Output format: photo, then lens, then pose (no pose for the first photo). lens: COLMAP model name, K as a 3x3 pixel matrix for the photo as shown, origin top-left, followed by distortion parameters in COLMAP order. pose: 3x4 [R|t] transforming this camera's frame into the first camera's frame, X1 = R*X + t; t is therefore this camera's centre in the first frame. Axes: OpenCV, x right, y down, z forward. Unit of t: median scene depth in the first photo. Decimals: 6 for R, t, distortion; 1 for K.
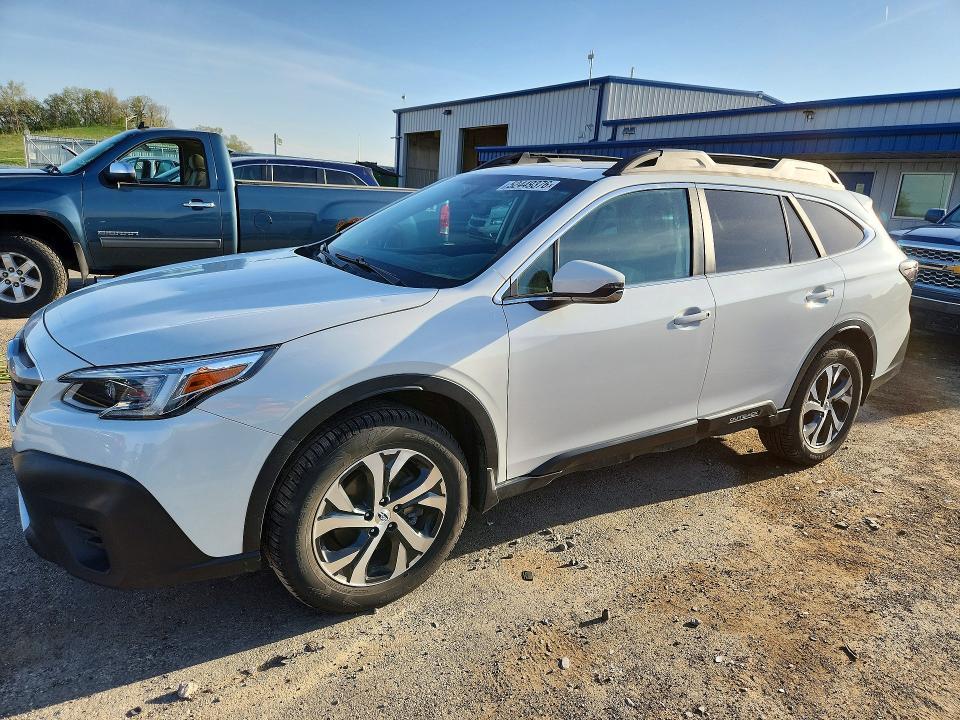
lens RADIAL K [[704.9, 0, 484.6], [0, 704.9, 362.9], [0, 0, 1]] dist [-0.000953, -0.005183]
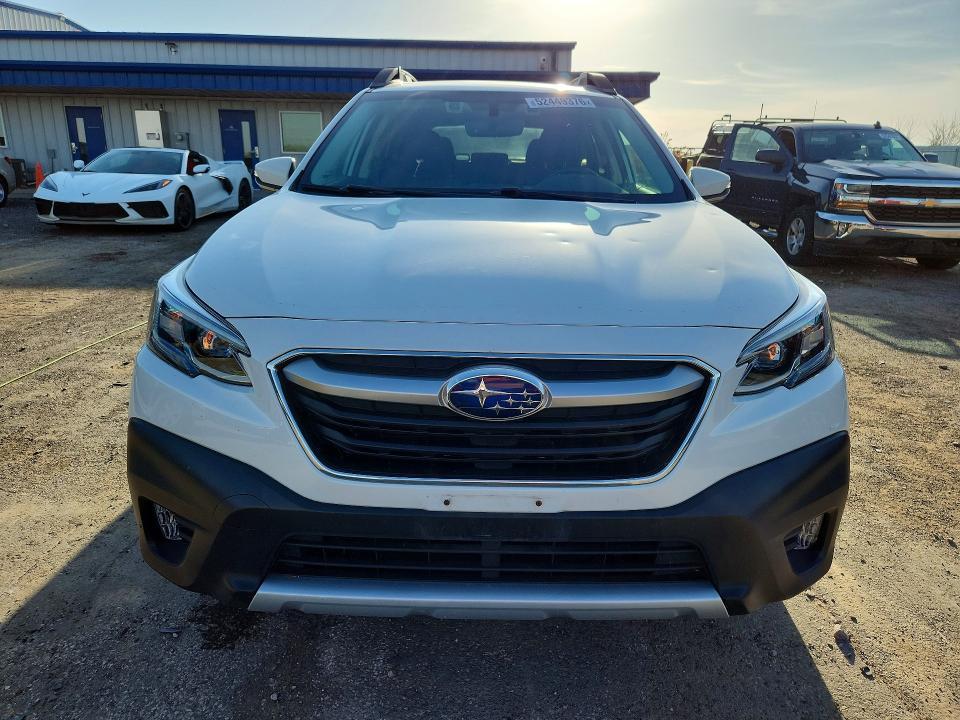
lens RADIAL K [[704.9, 0, 484.6], [0, 704.9, 362.9], [0, 0, 1]] dist [-0.000953, -0.005183]
pose [[0.480158, -0.275116, 0.832922, -0.203514], [0.213436, 0.957648, 0.193273, -0.025433], [-0.850819, 0.084974, 0.518542, 0.134218]]
